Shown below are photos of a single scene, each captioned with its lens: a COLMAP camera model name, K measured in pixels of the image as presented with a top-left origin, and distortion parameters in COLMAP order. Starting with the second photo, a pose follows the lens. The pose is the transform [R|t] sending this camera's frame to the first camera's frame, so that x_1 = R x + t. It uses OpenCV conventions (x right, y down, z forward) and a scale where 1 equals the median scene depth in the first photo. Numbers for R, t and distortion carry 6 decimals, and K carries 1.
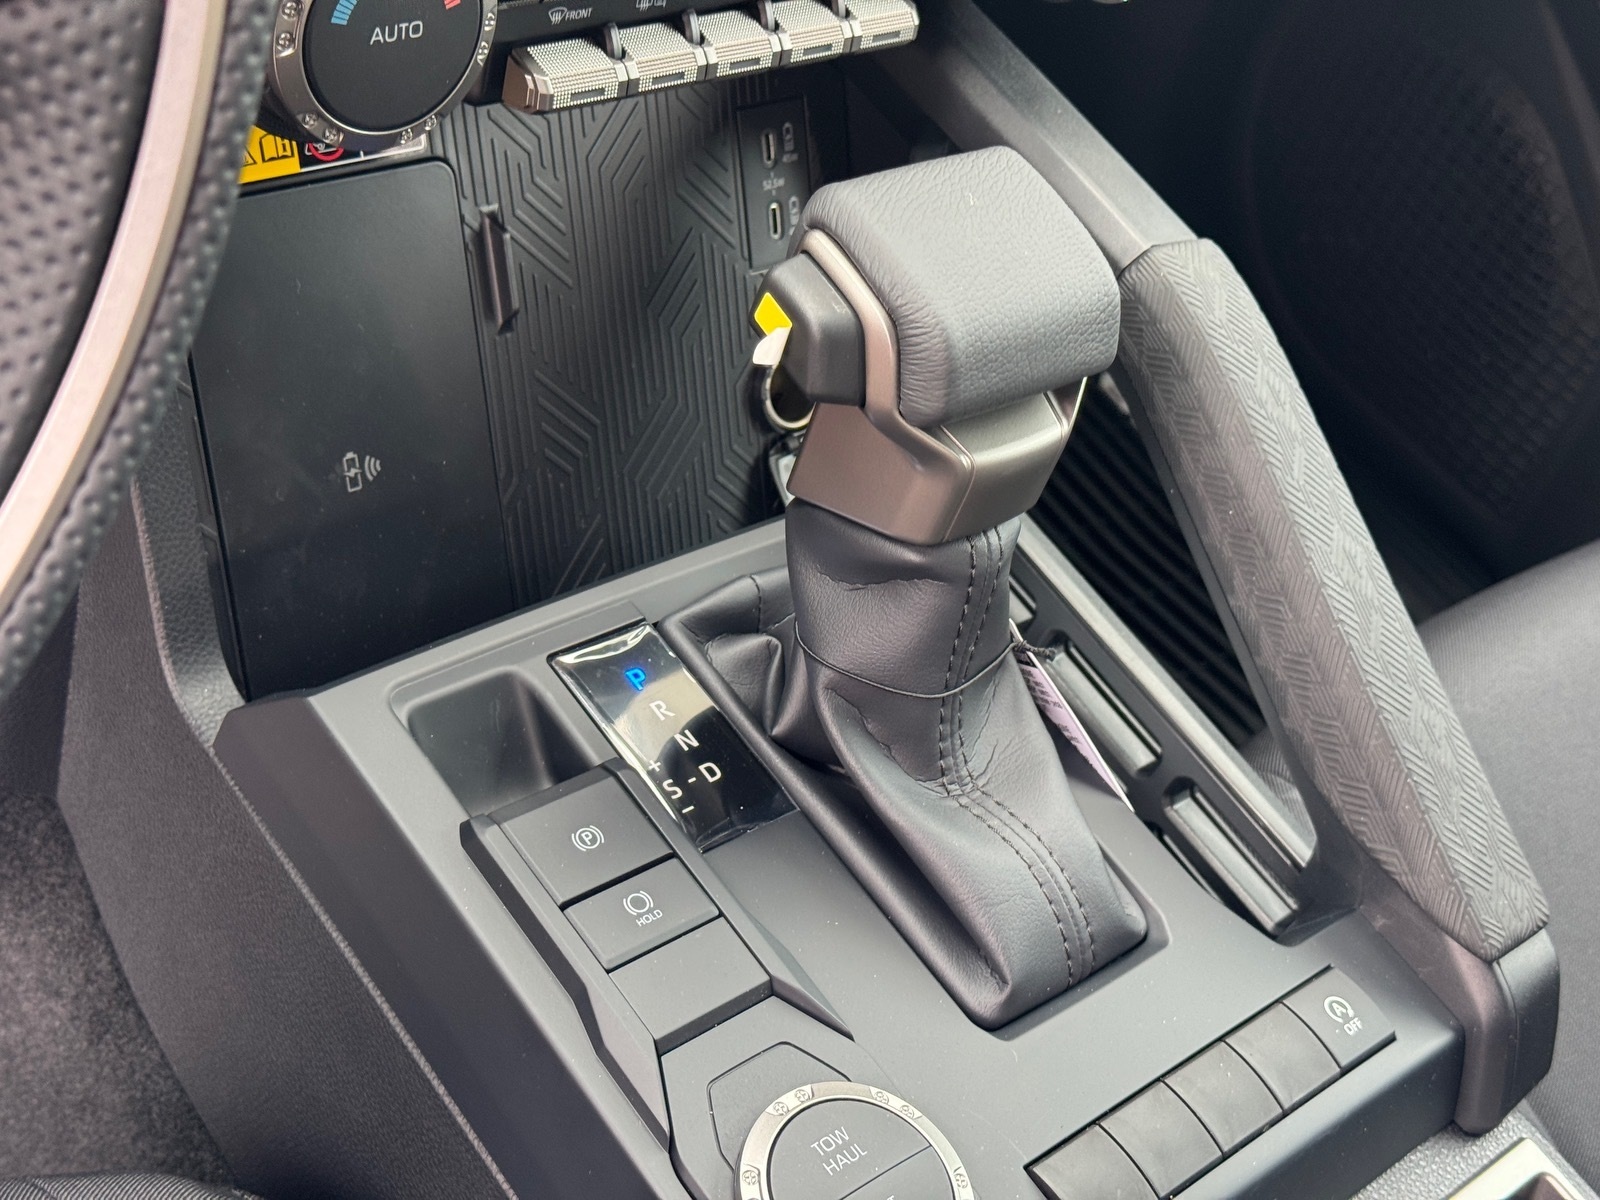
lens RADIAL K [[2232.6, 0, 801.4], [0, 2232.6, 574.4], [0, 0, 1]] dist [0.116365, 0.000000]
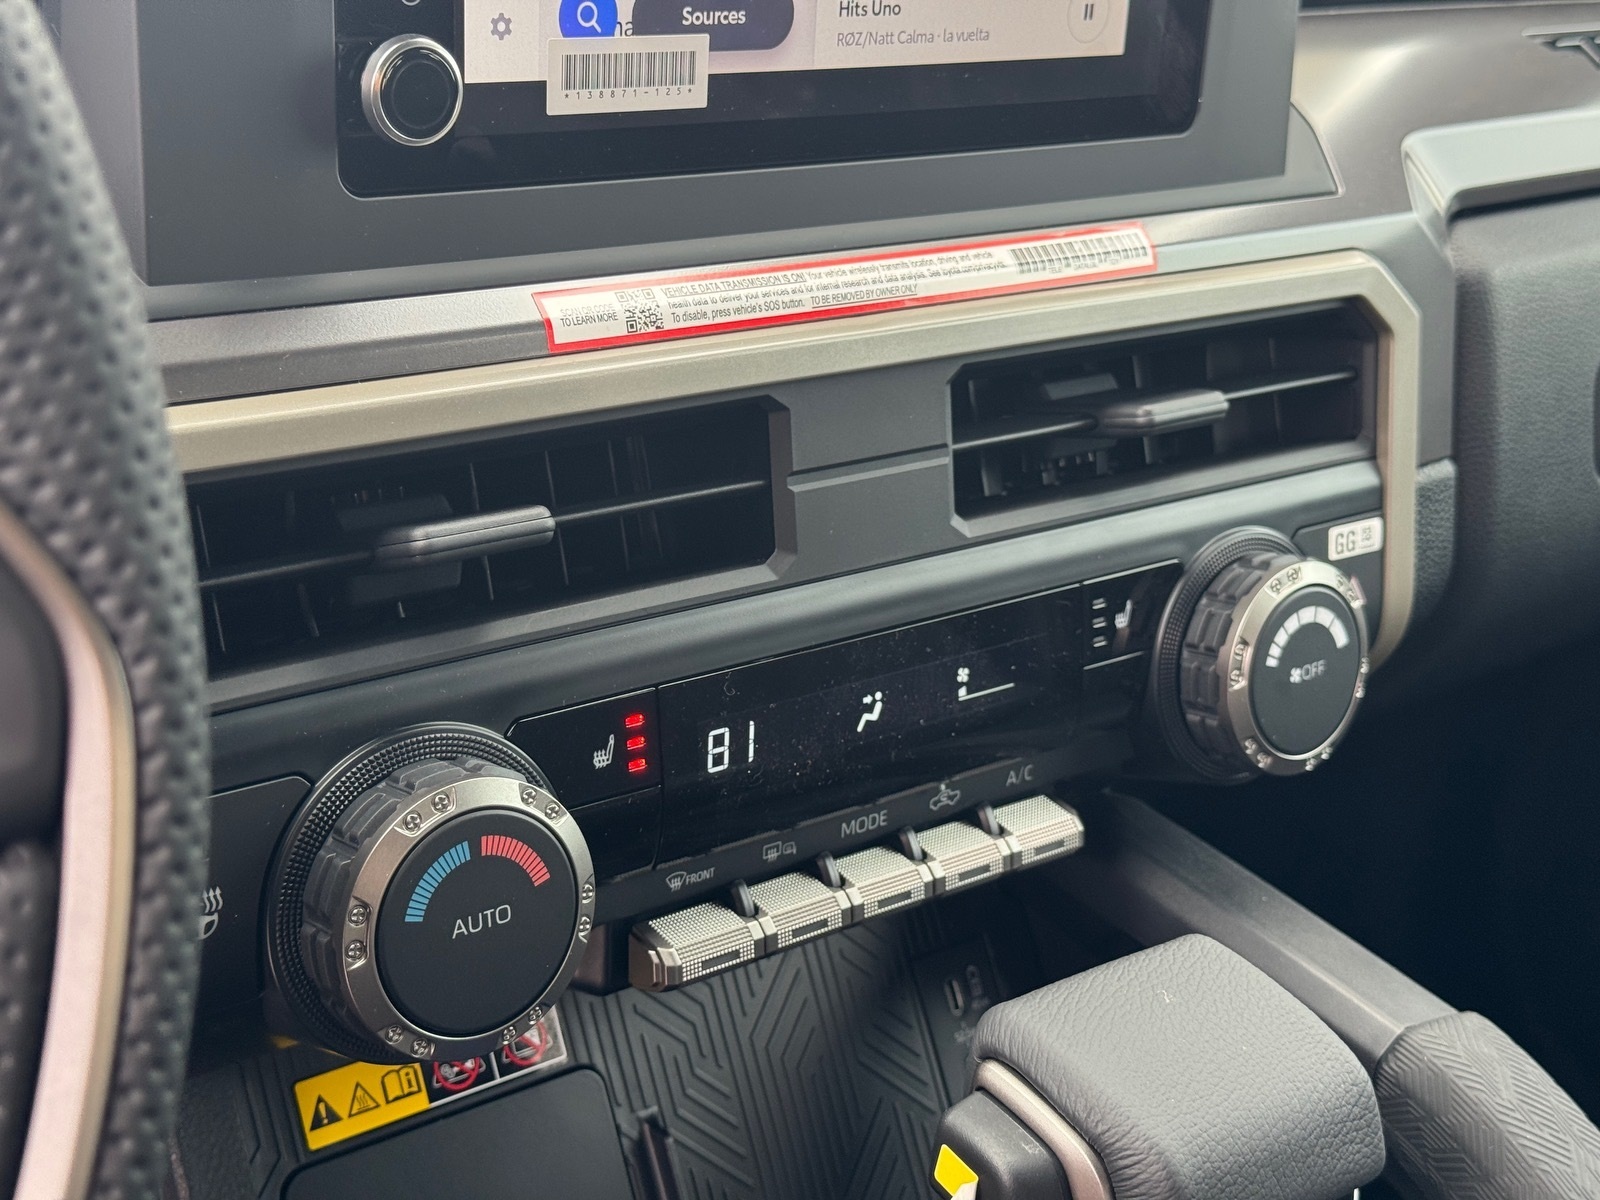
lens RADIAL K [[2232.6, 0, 805.6], [0, 2232.6, 613.4], [0, 0, 1]] dist [0.116365, 0.000000]
pose [[0.978364, -0.188717, -0.084790, 0.038049], [0.142724, 0.912341, -0.383749, 0.007887], [0.149777, 0.363344, 0.919537, 0.125785]]
